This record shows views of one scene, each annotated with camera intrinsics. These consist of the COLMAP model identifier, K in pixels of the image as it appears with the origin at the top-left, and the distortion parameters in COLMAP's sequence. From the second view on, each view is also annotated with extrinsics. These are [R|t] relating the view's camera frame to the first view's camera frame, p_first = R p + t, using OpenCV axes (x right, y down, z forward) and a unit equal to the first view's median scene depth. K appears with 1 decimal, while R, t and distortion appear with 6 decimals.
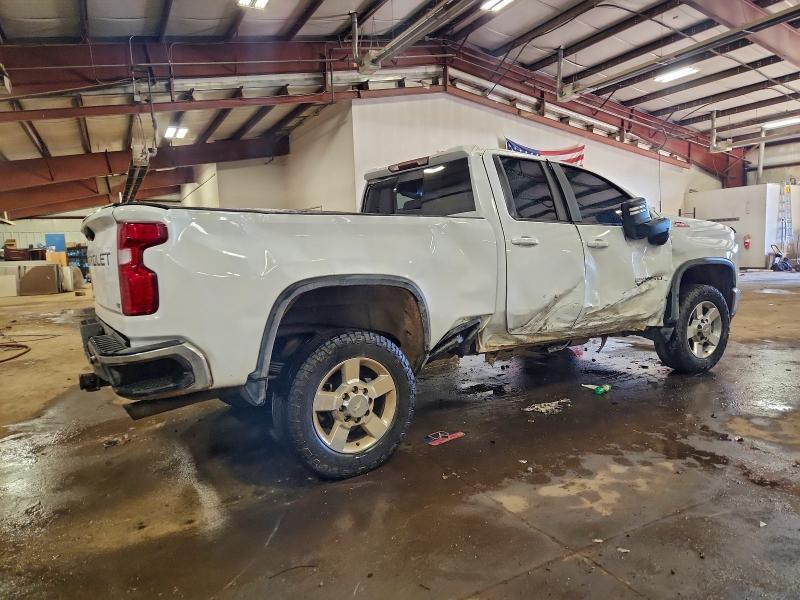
lens RADIAL K [[540.0, 0, 400.5], [0, 540.0, 281.7], [0, 0, 1]] dist [0.000484, 0.000374]
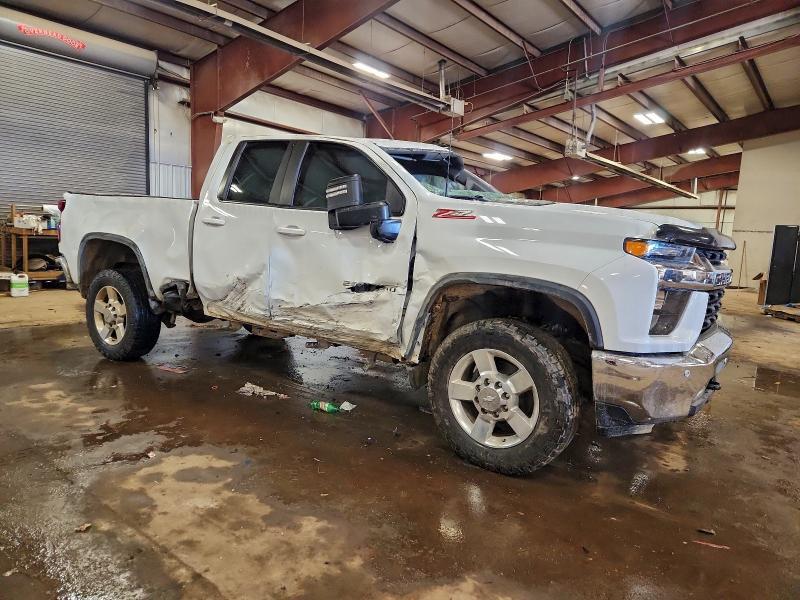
lens RADIAL K [[561.9, 0, 400.0], [0, 561.9, 300.0], [0, 0, 1]] dist [-0.003131, -0.003381]
pose [[0.399270, 0.175064, -0.899965, 1.452079], [-0.108489, 0.983726, 0.143226, -0.124600], [0.910392, 0.040450, 0.411764, 0.907965]]
